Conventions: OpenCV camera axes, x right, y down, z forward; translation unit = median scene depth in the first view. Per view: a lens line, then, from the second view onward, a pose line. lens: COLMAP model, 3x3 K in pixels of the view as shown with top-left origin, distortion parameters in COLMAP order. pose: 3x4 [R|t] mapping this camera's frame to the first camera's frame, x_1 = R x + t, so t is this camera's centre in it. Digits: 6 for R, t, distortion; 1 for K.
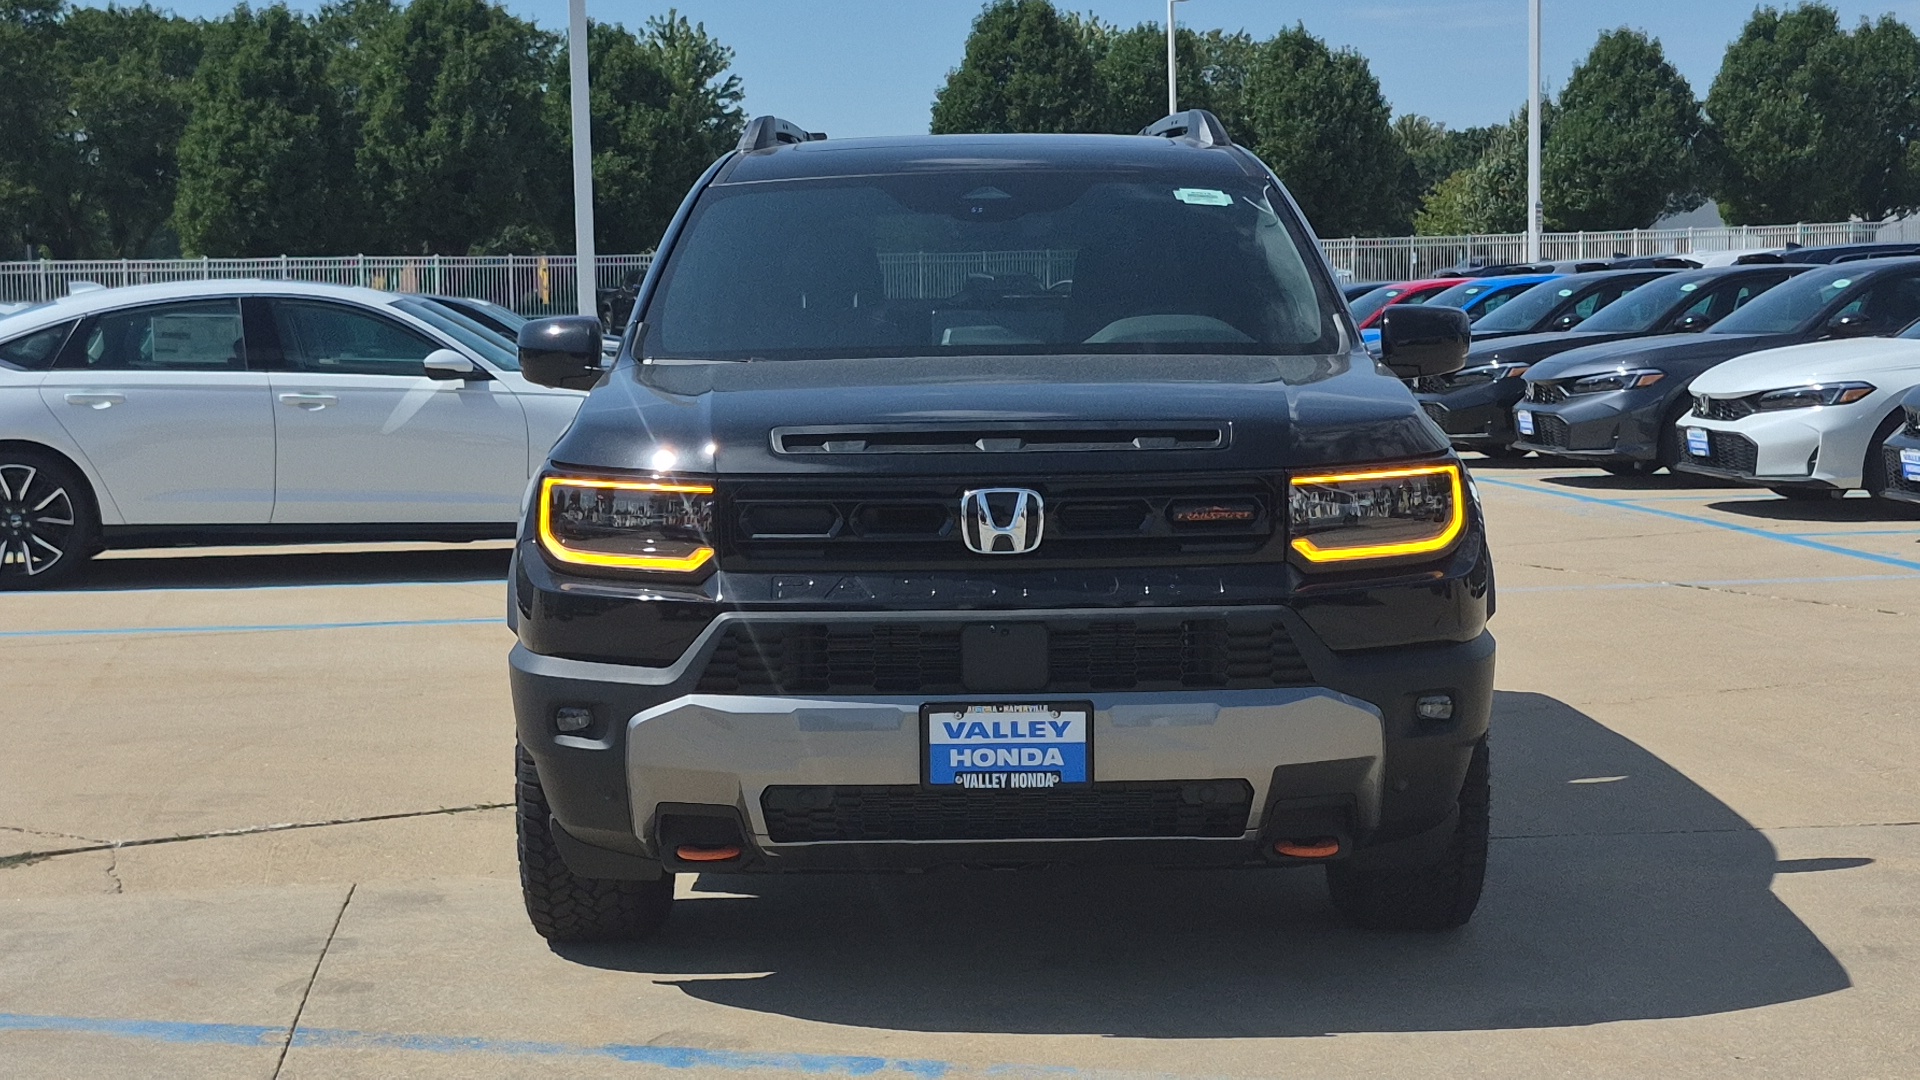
lens RADIAL K [[3056.4, 0, 971.9], [0, 3056.4, 536.7], [0, 0, 1]] dist [0.104825, 0.000000]
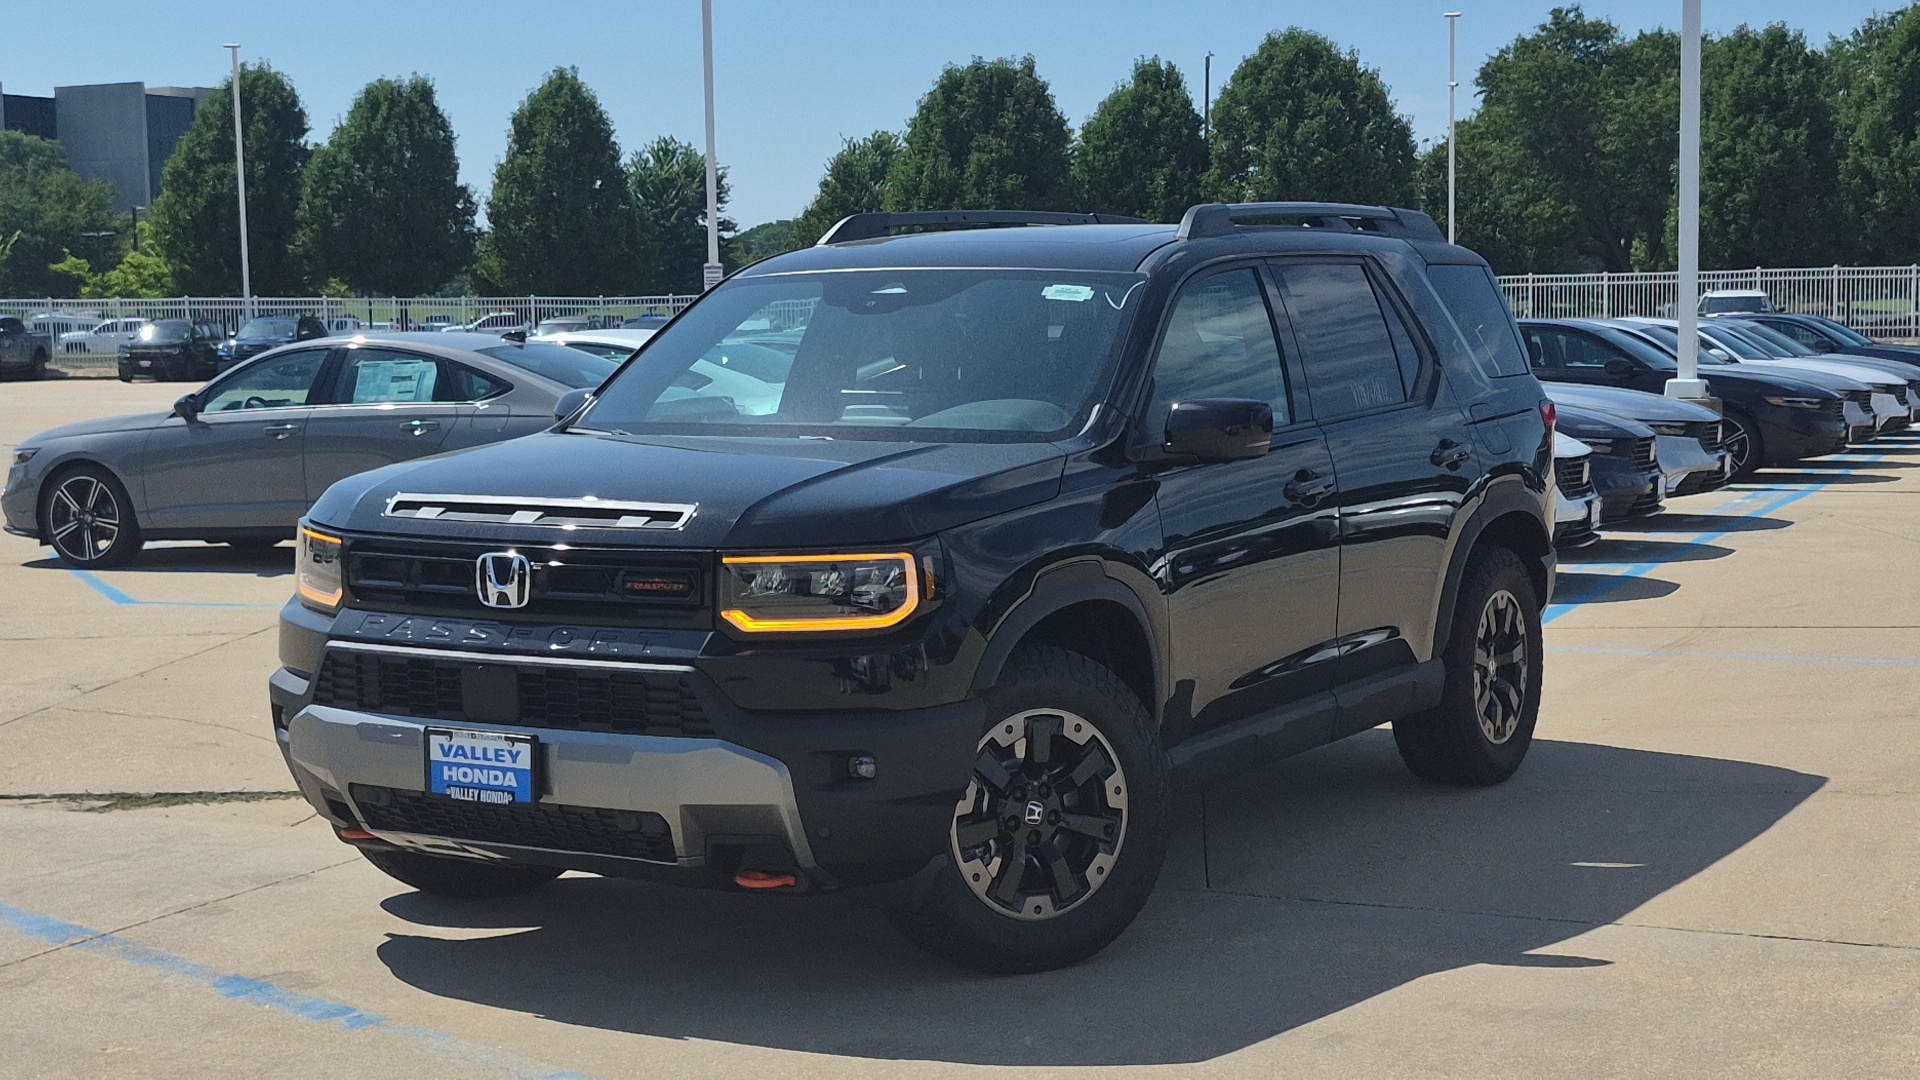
lens RADIAL K [[2921.3, 0, 968.1], [0, 2921.3, 542.7], [0, 0, 1]] dist [0.153501, 0.000000]
pose [[0.858751, 0.050300, -0.509918, 0.642248], [-0.047744, 0.998695, 0.018110, -0.042244], [0.510164, 0.008794, 0.860032, 0.084092]]
